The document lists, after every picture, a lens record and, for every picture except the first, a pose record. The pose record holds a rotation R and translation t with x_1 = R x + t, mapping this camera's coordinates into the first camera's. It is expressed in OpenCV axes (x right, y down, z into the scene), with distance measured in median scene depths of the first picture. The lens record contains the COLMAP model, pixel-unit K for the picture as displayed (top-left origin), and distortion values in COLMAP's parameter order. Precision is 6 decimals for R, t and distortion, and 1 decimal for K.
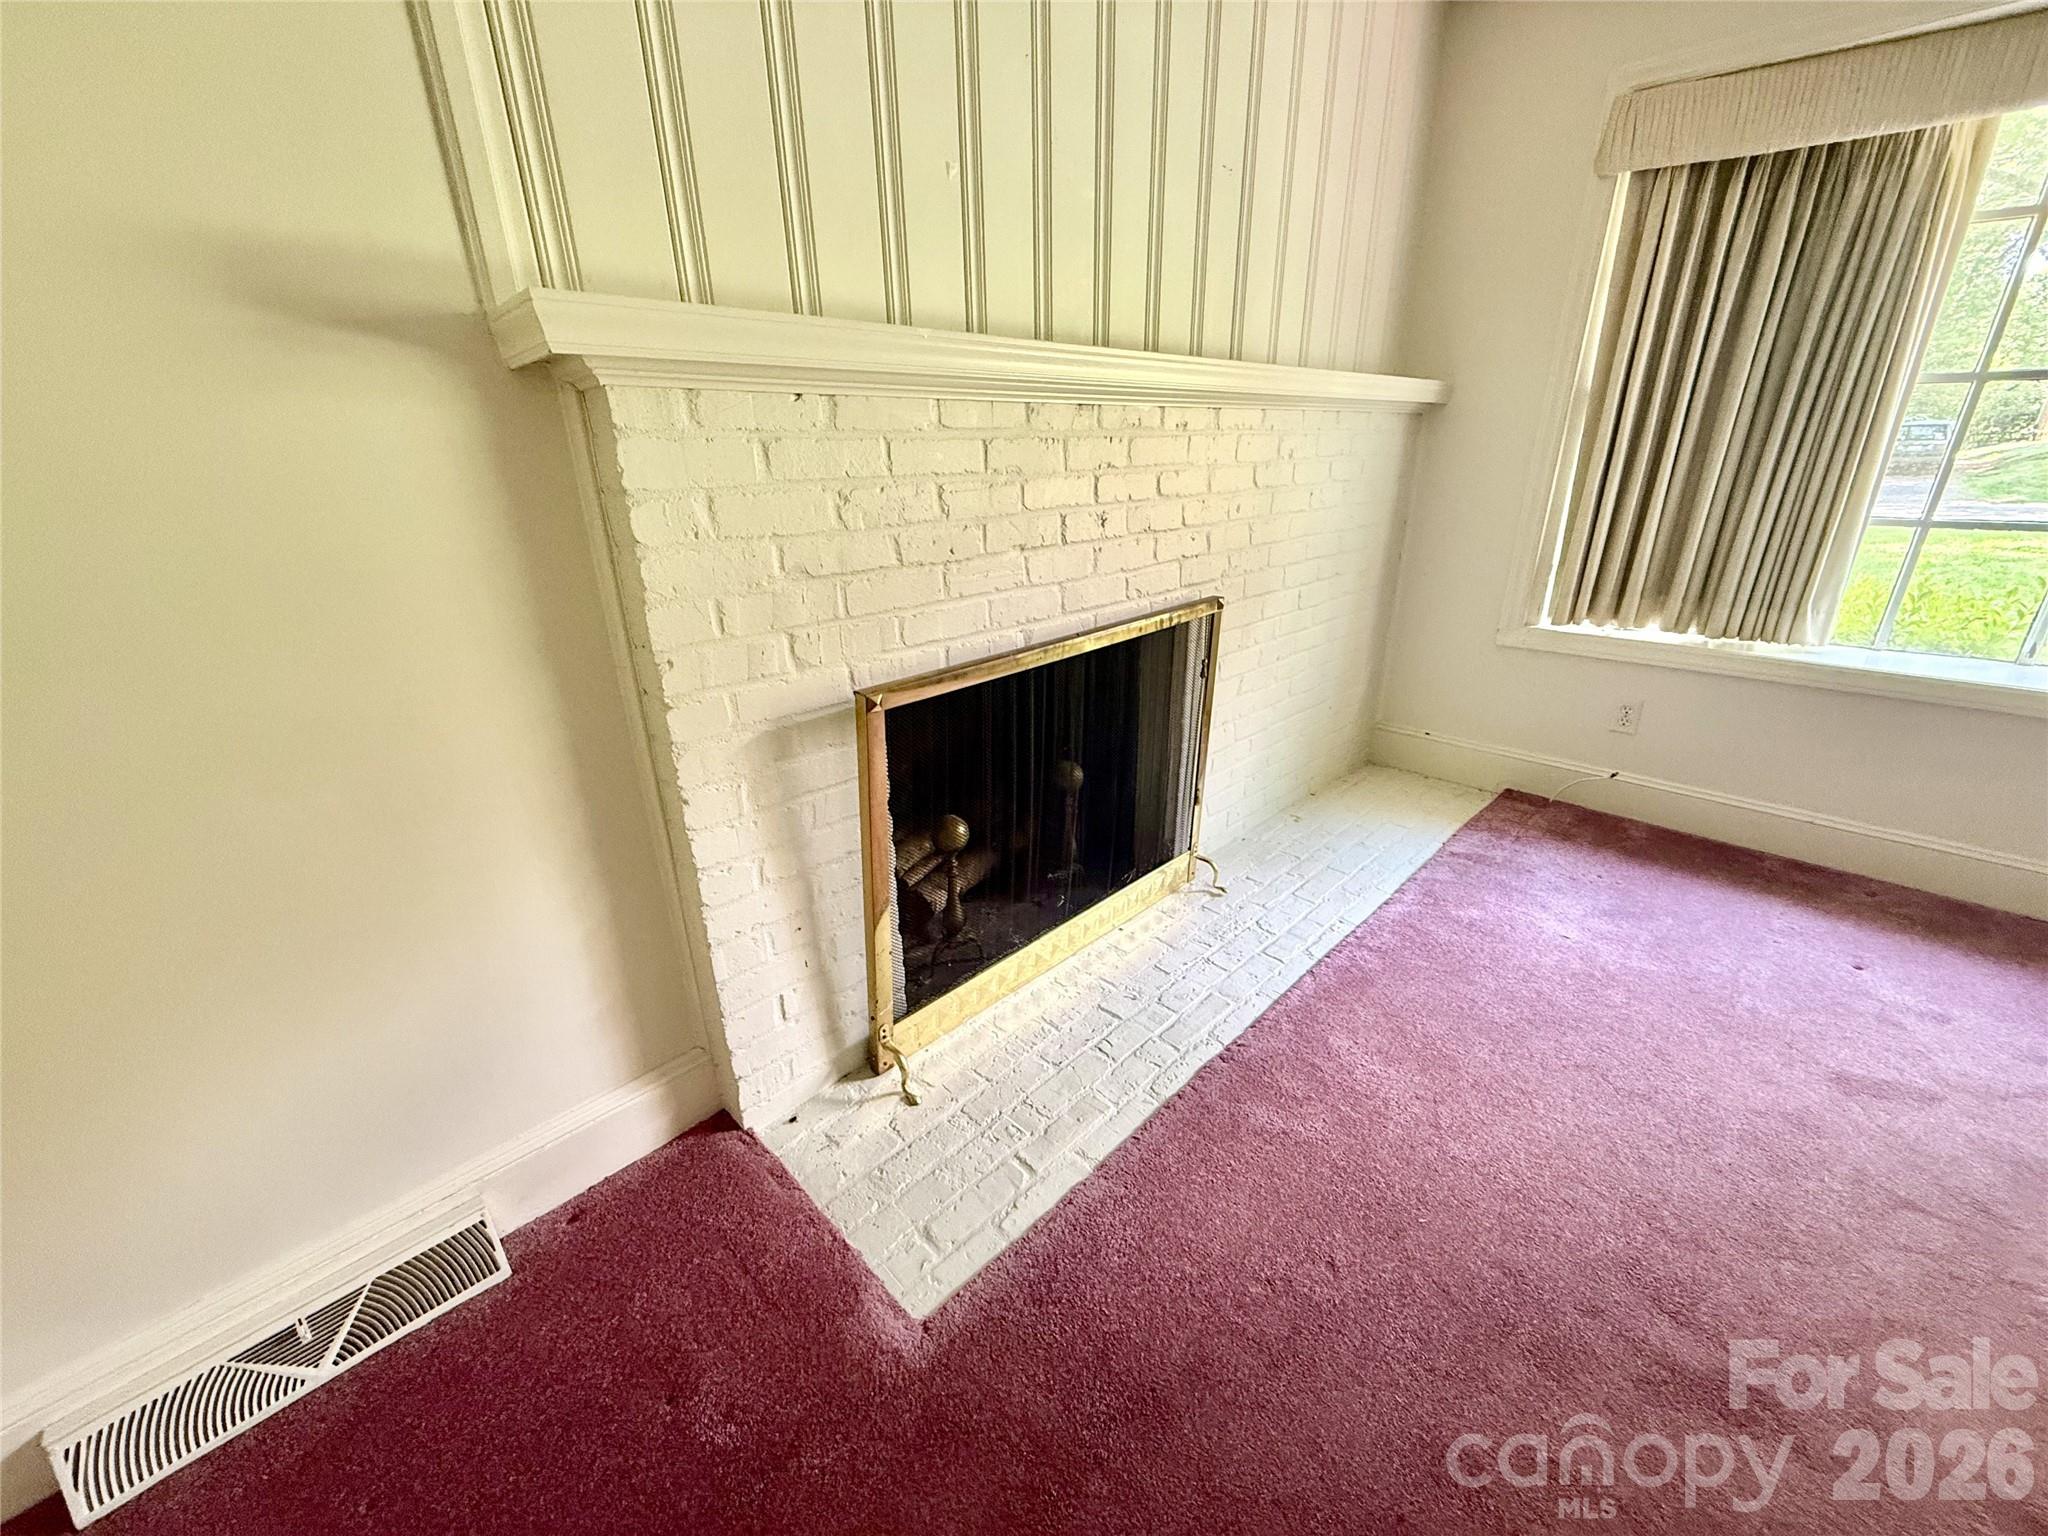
lens RADIAL K [[814.6, 0, 1024.0], [0, 814.6, 768.0], [0, 0, 1]] dist [-0.002072, -0.000067]
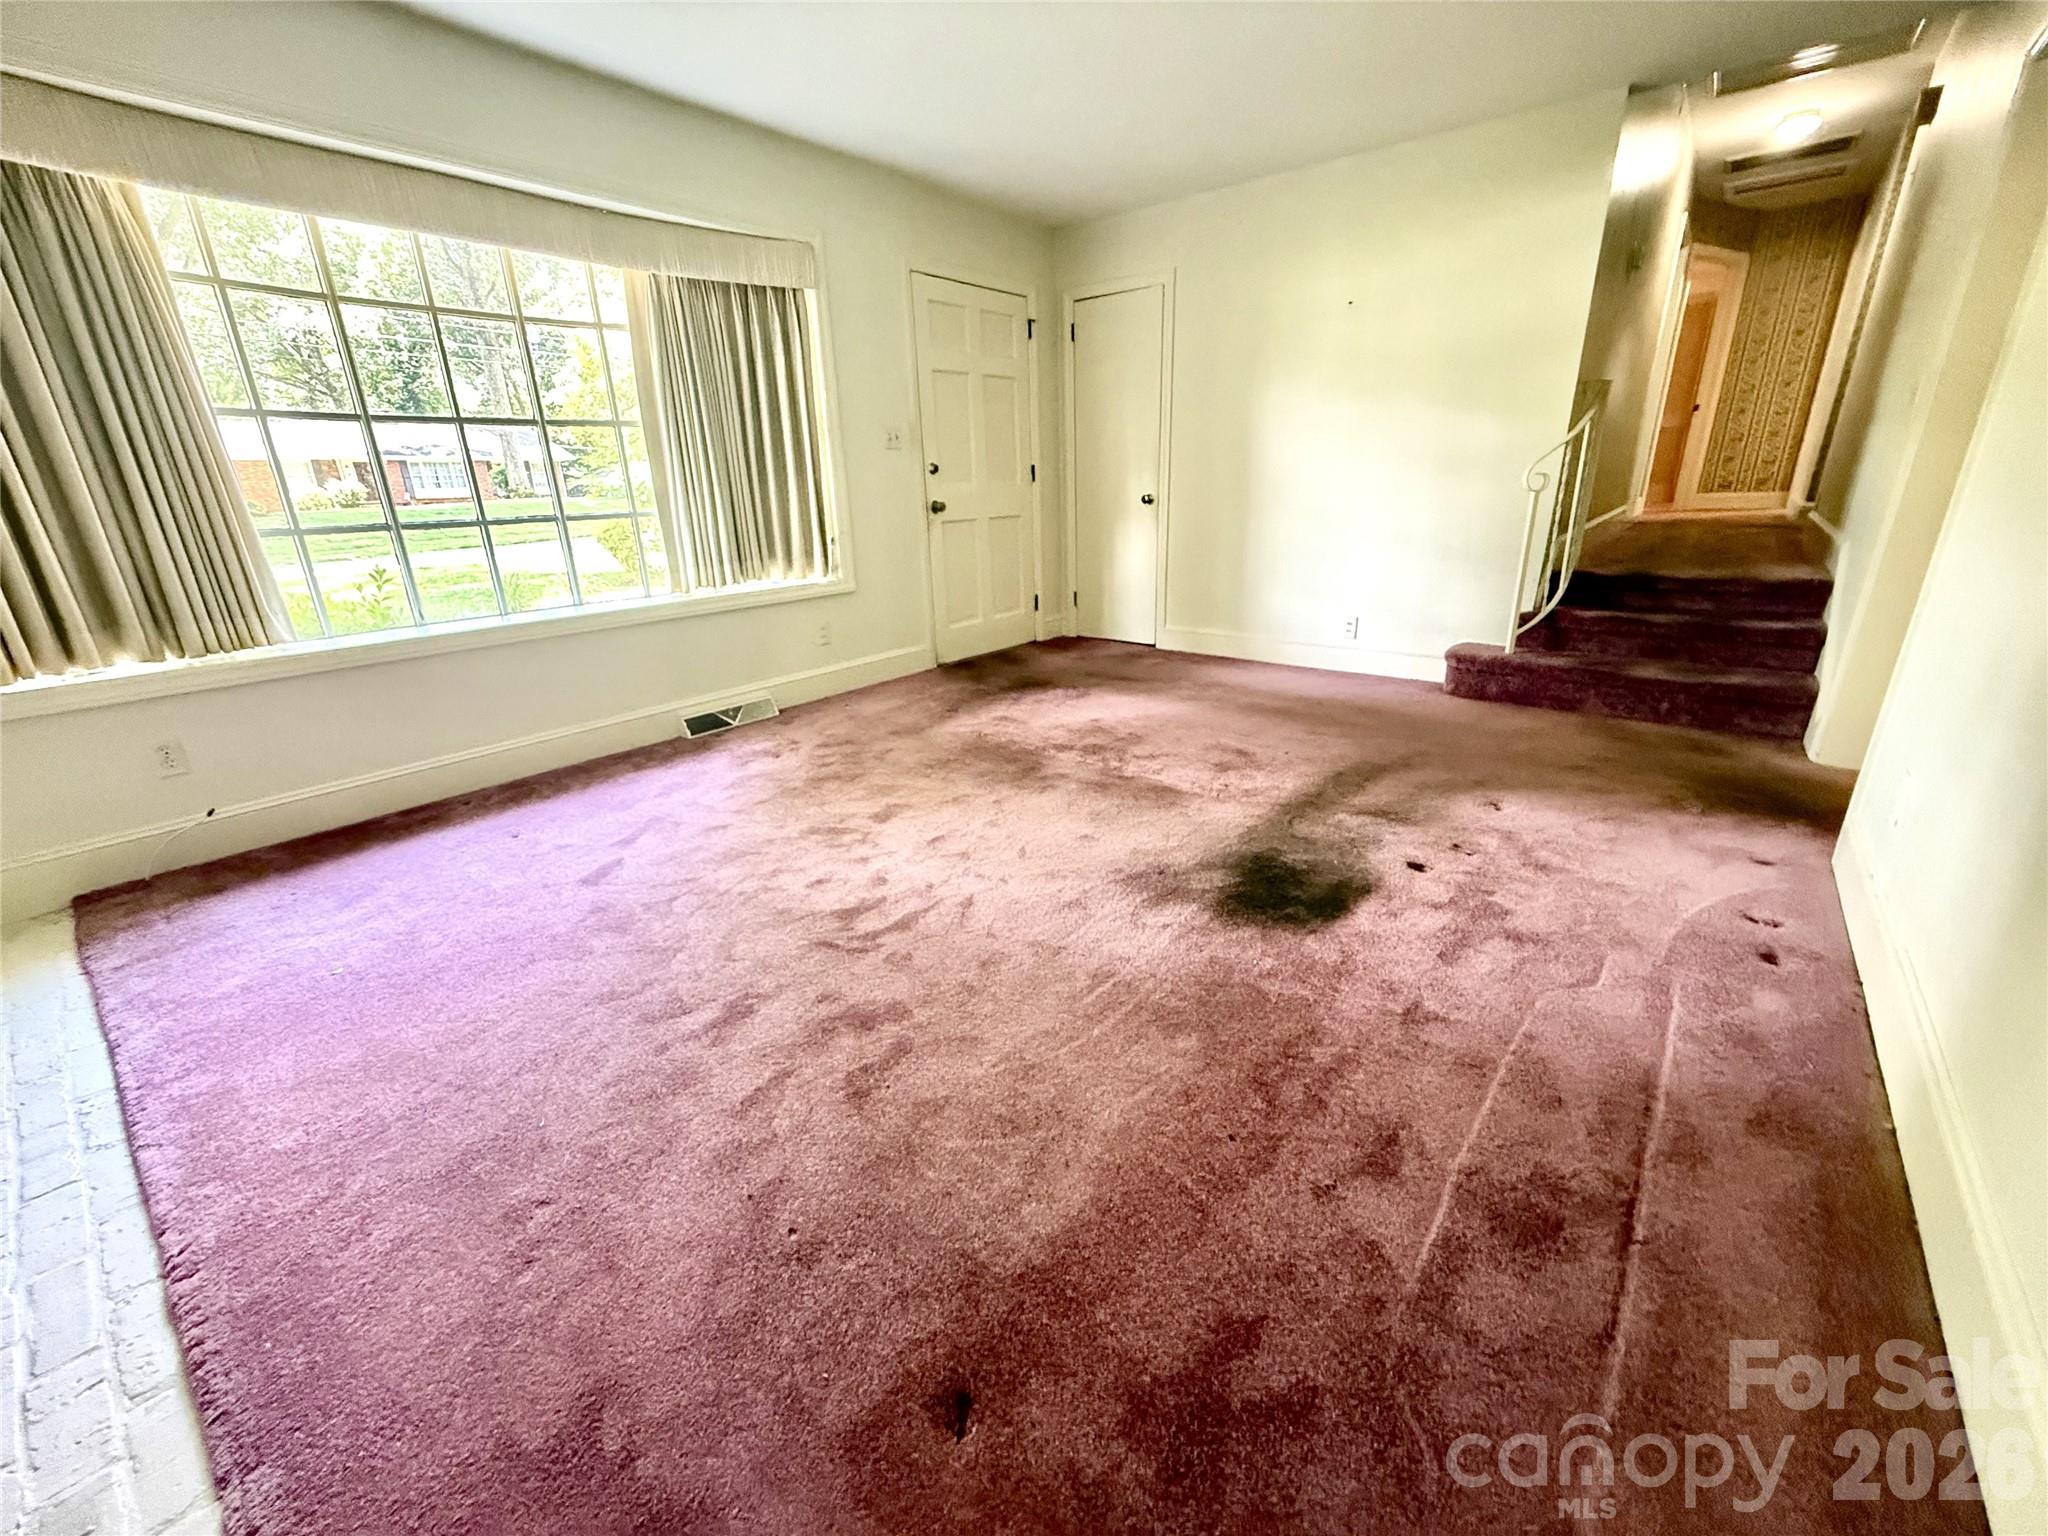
lens RADIAL K [[814.6, 0, 1024.0], [0, 814.6, 768.0], [0, 0, 1]] dist [-0.002072, -0.000067]
pose [[-0.106863, -0.313154, 0.943671, -0.240363], [0.403286, 0.853875, 0.329025, 0.036719], [-0.908813, 0.415730, 0.035043, 0.111451]]
